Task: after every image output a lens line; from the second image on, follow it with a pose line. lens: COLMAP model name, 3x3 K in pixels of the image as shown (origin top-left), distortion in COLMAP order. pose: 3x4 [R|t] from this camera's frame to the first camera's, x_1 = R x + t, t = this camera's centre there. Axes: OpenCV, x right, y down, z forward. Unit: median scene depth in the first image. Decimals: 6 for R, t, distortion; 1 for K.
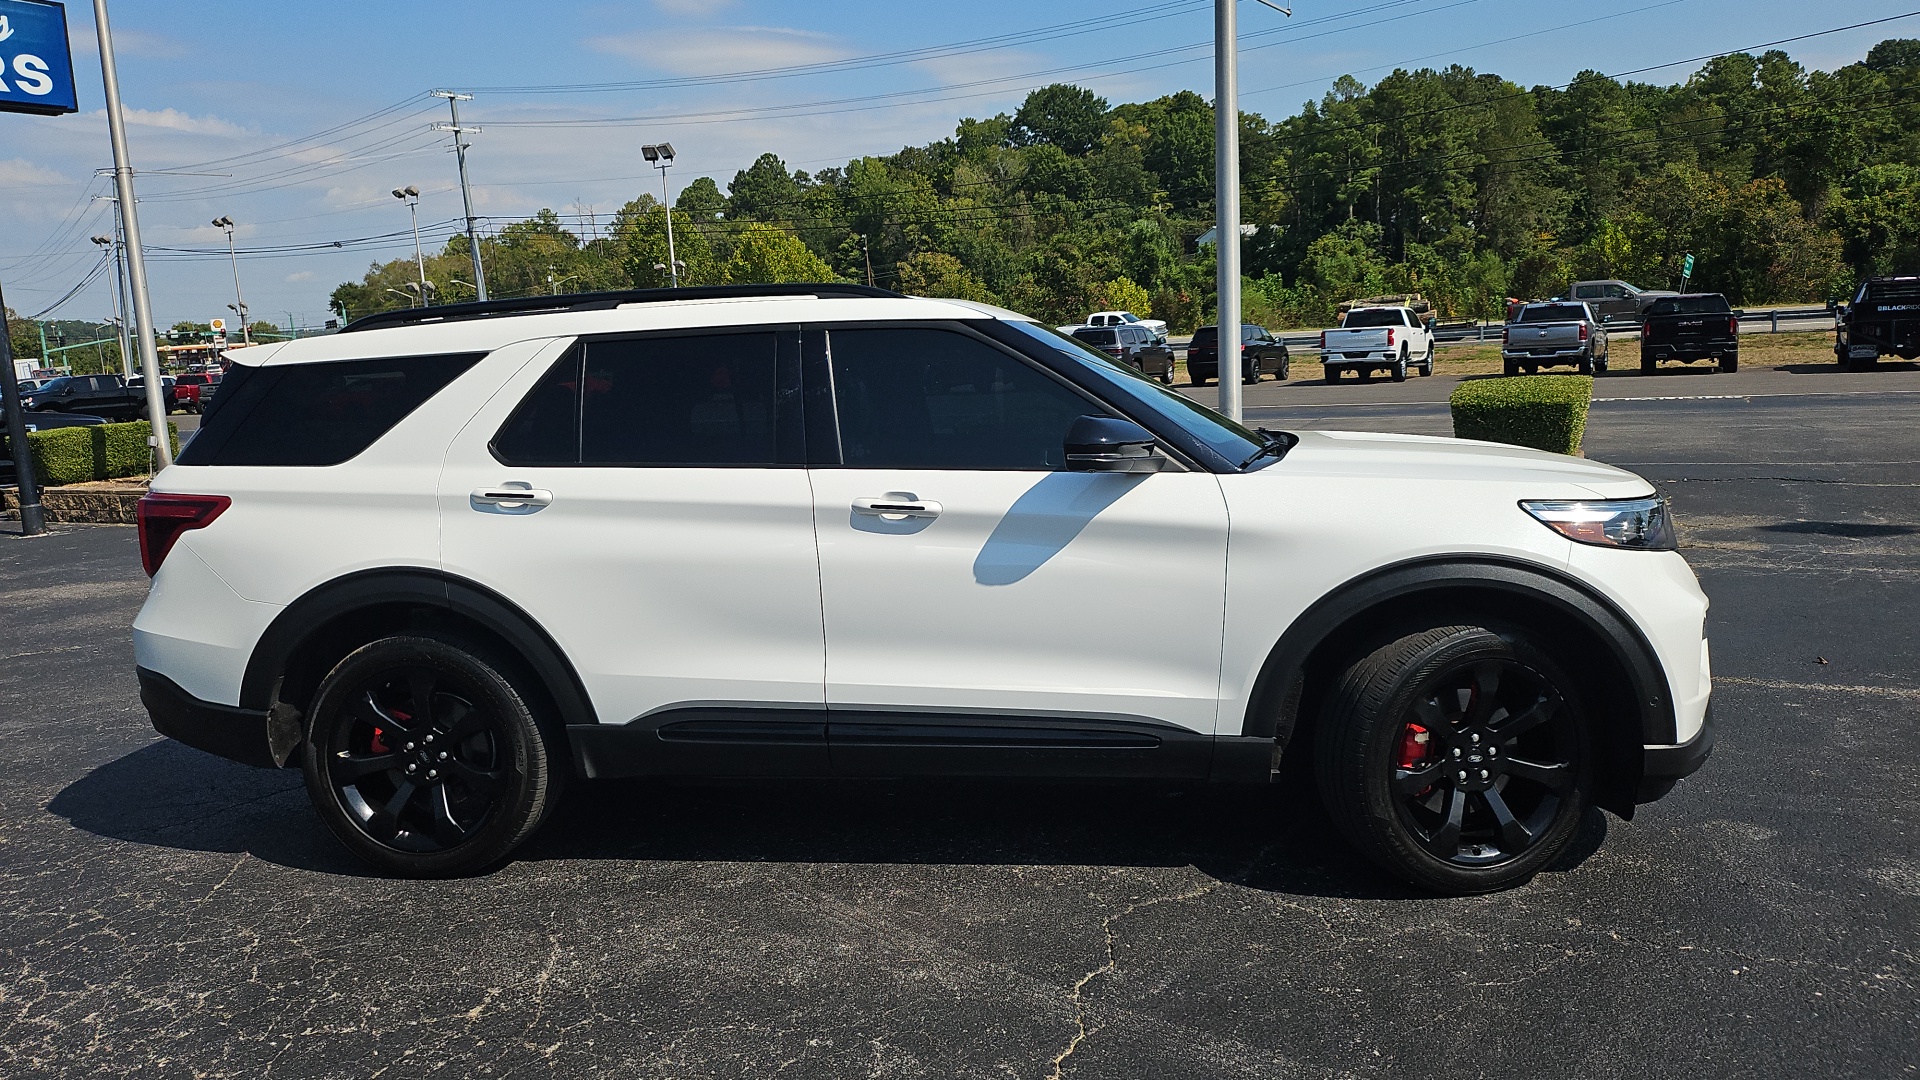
lens RADIAL K [[1340.7, 0, 955.6], [0, 1340.7, 494.4], [0, 0, 1]] dist [0.104712, -0.120248]
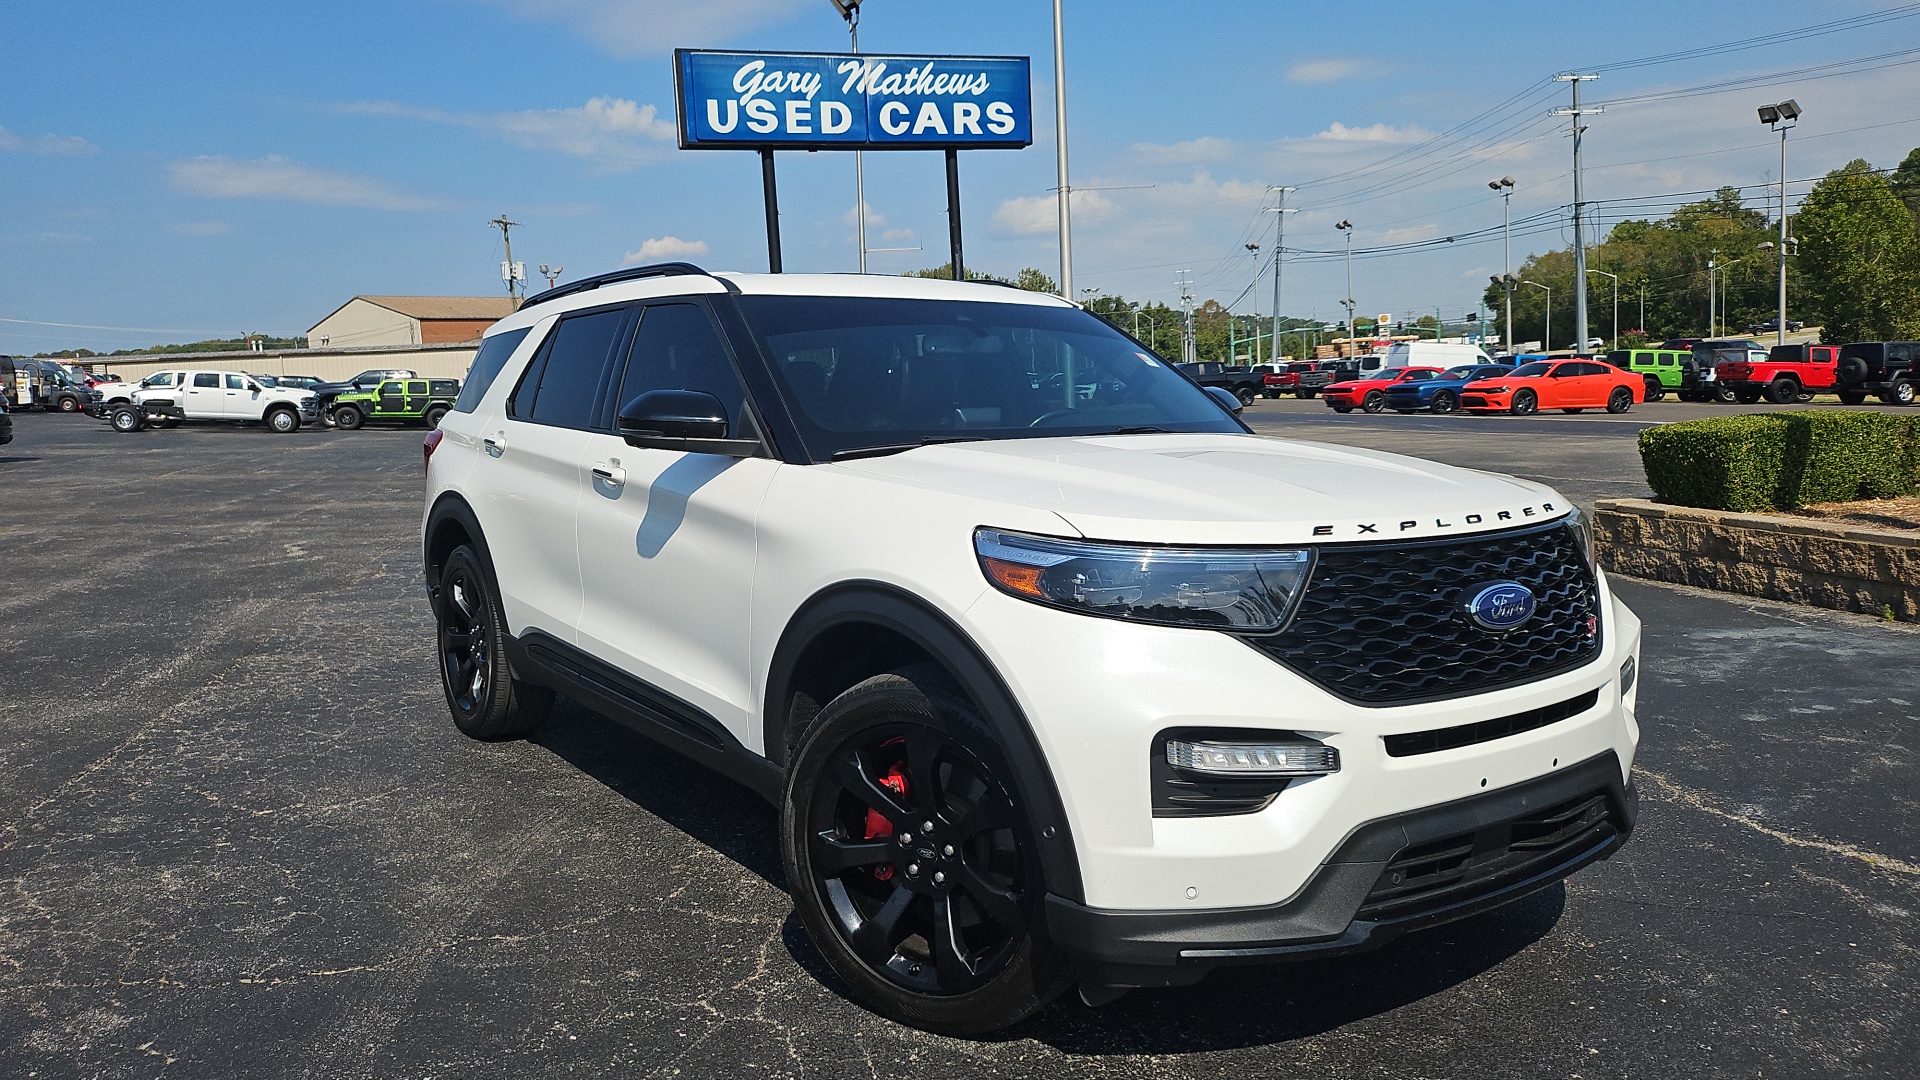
lens RADIAL K [[1340.7, 0, 955.6], [0, 1340.7, 494.4], [0, 0, 1]] dist [0.104712, -0.120248]
pose [[0.698372, 0.091007, -0.709925, 0.210939], [-0.087193, 0.995313, 0.041818, -0.009594], [0.710404, 0.032696, 0.703034, 0.105921]]
